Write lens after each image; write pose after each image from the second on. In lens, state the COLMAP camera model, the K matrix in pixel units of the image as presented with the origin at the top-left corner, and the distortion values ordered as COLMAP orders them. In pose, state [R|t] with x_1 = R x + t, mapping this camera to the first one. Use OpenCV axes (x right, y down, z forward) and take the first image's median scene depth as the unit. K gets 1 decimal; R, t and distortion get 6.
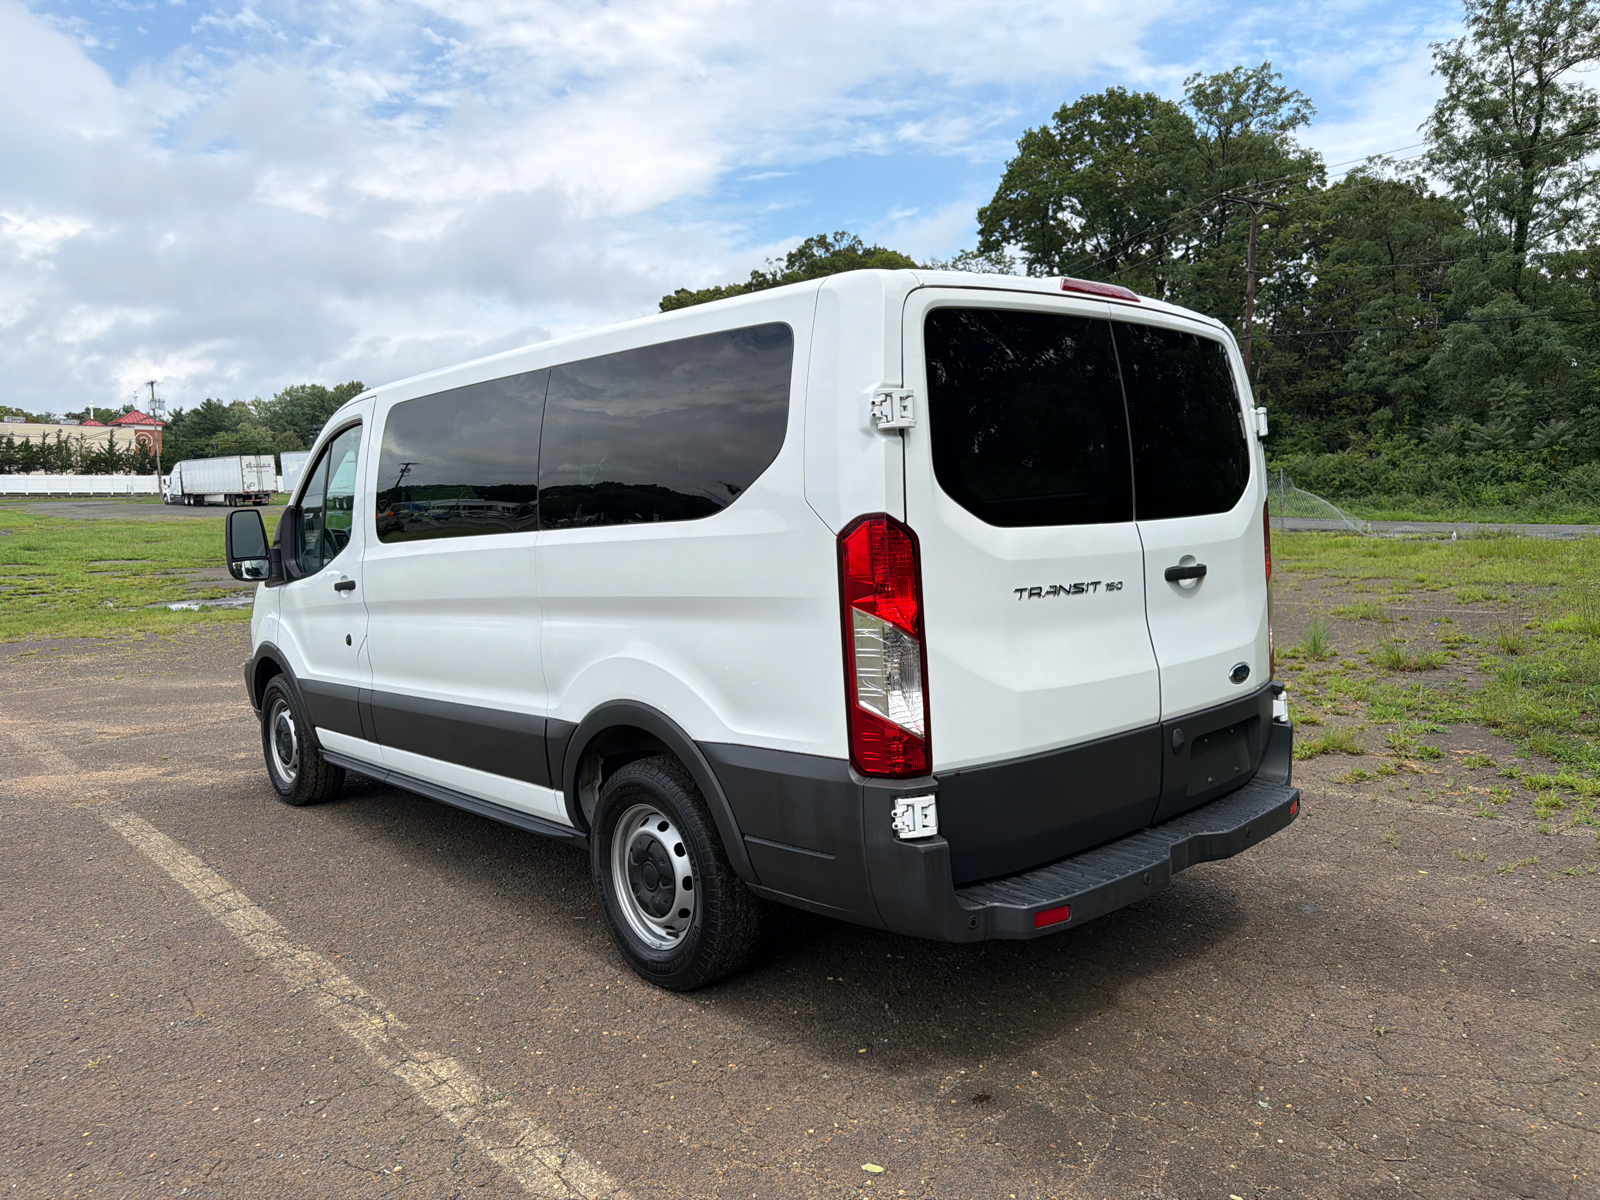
lens RADIAL K [[1158.9, 0, 819.0], [0, 1158.9, 621.7], [0, 0, 1]] dist [0.030705, -0.030460]
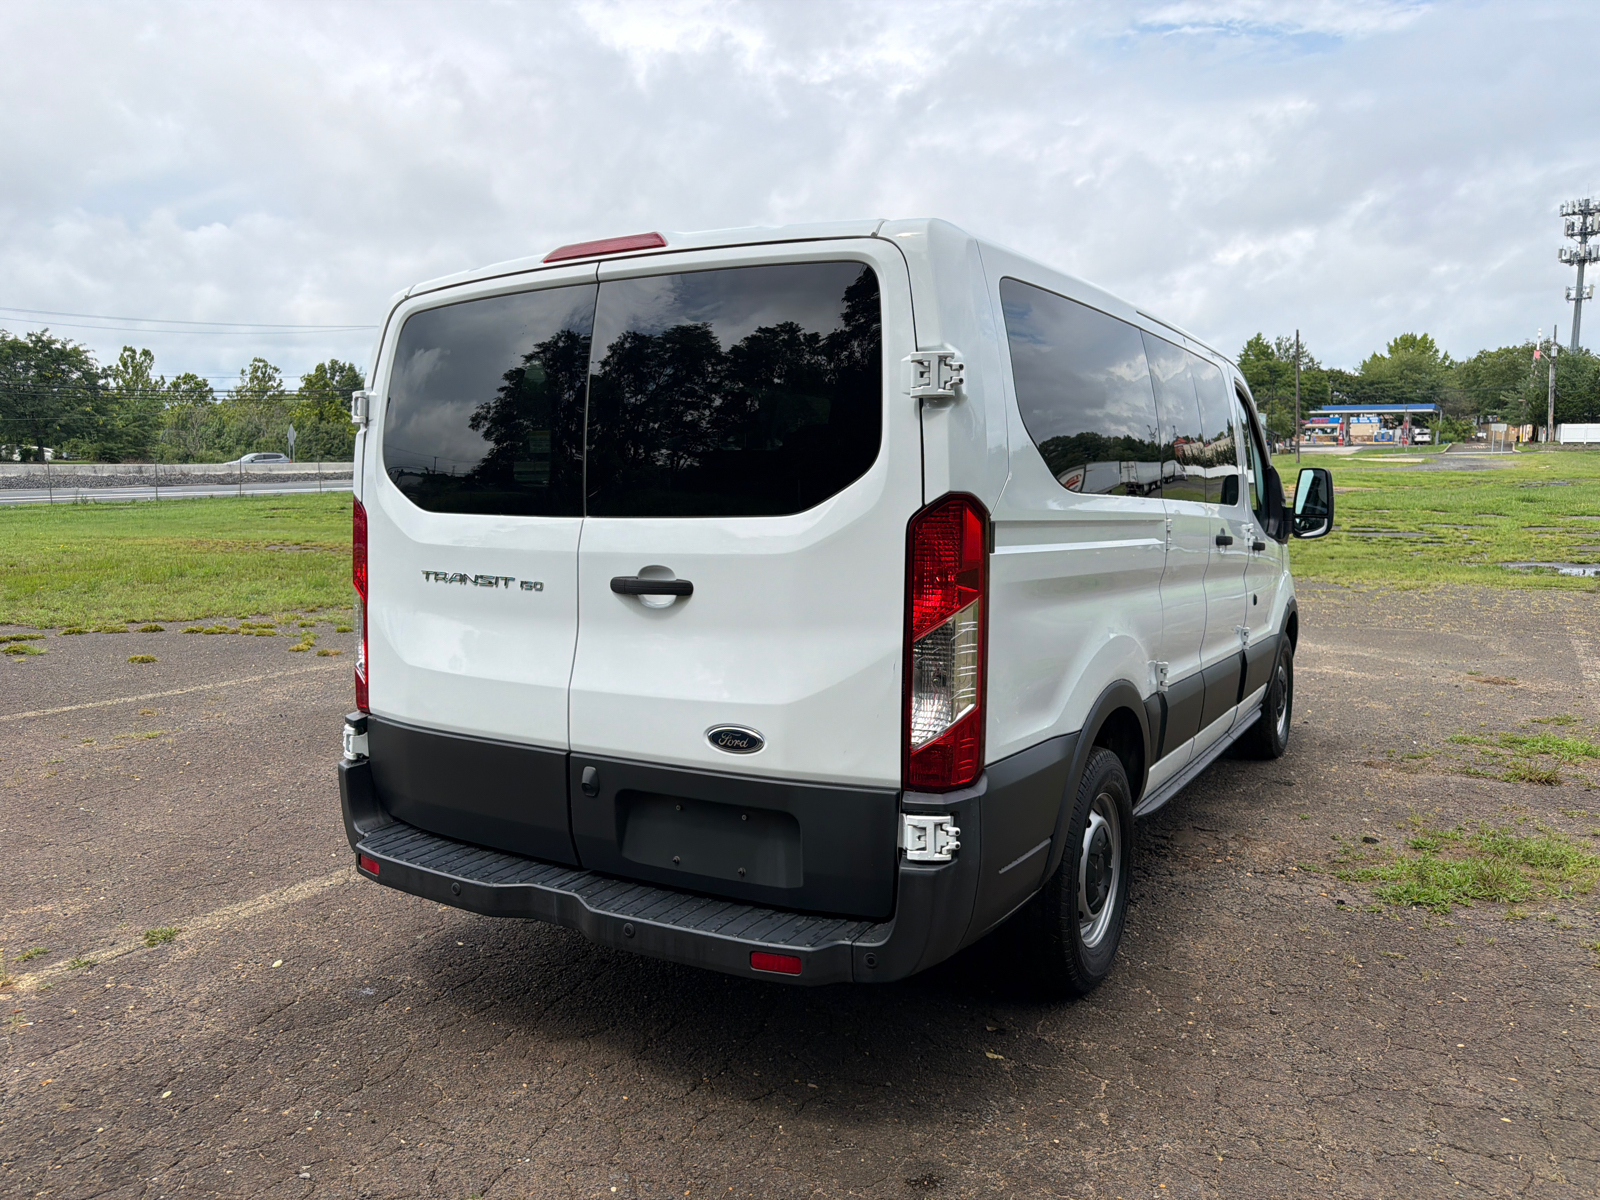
lens RADIAL K [[1158.9, 0, 785.7], [0, 1158.9, 599.7], [0, 0, 1]] dist [0.030705, -0.030460]
pose [[0.264433, 0.126823, -0.956029, 0.762491], [-0.102453, 0.989400, 0.102911, -0.086556], [0.958947, 0.070735, 0.274624, 0.603337]]
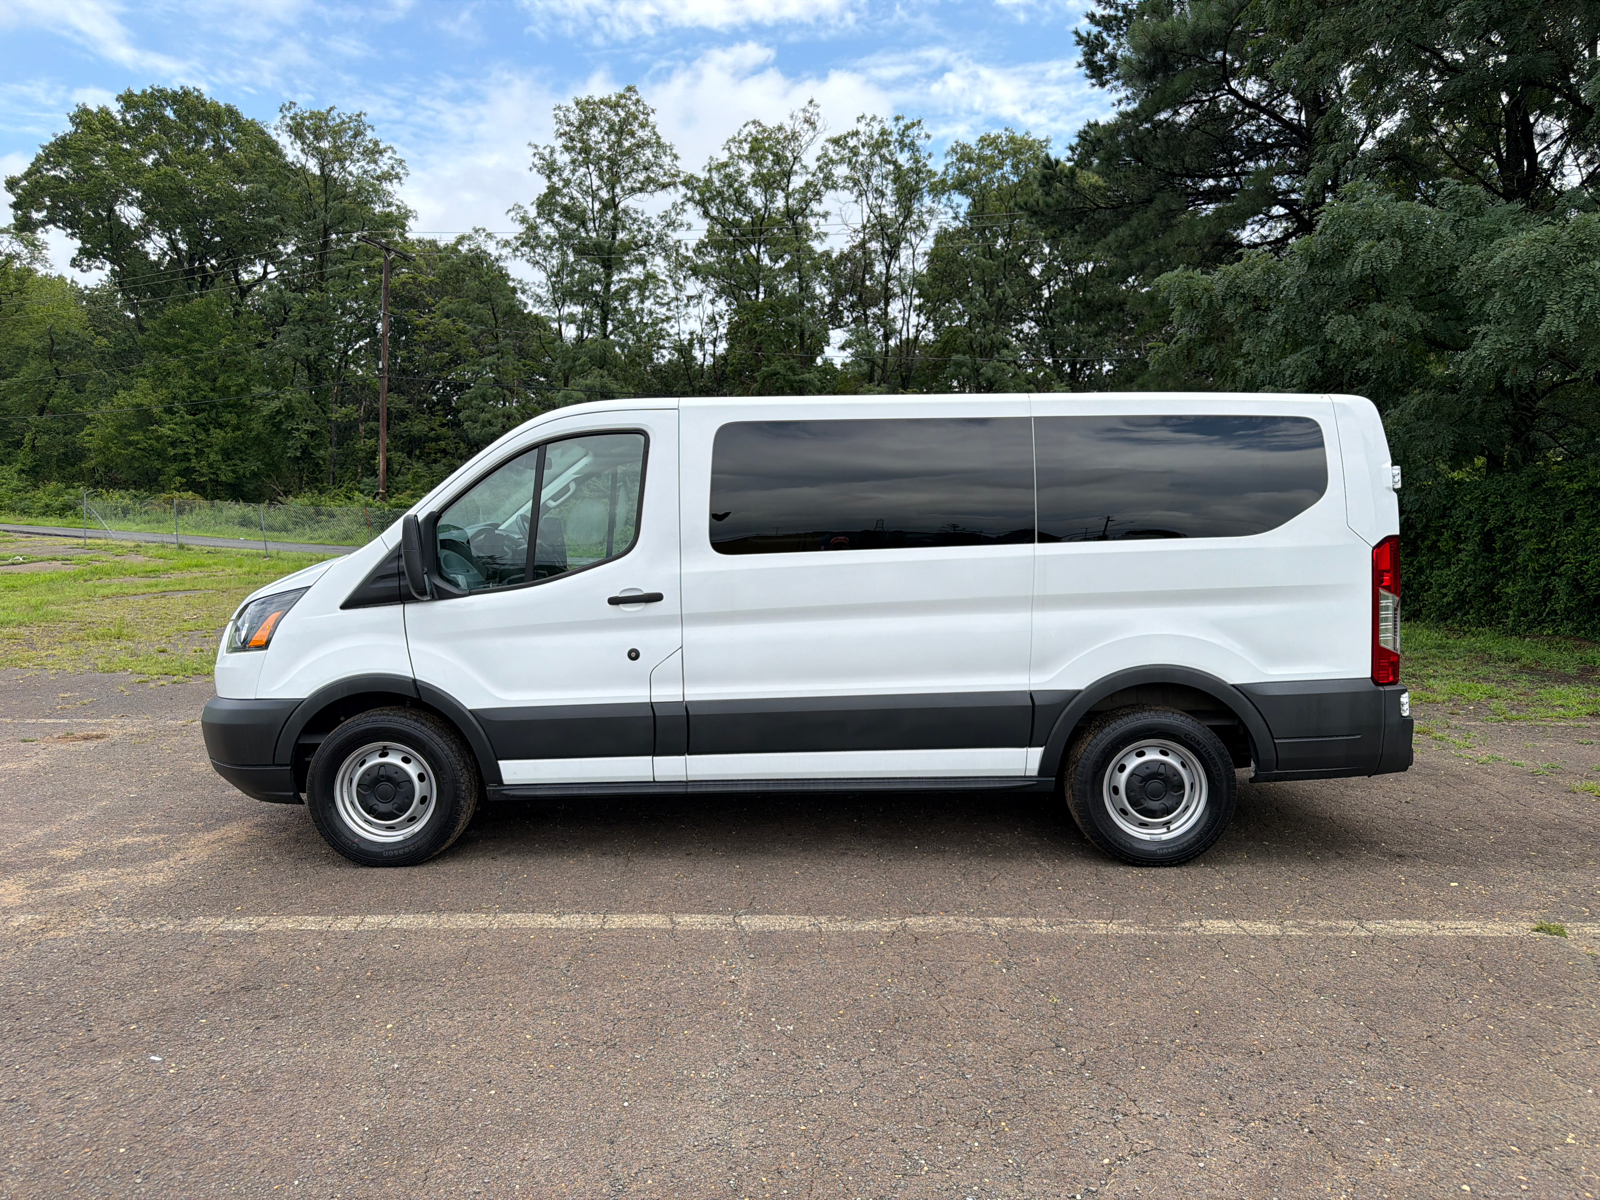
lens RADIAL K [[1158.9, 0, 810.4], [0, 1158.9, 609.8], [0, 0, 1]] dist [0.030705, -0.030460]
pose [[0.684599, -0.022284, 0.728579, -1.026296], [0.051549, 0.998510, -0.017898, 0.003660], [-0.727094, 0.049810, 0.684728, 0.234155]]
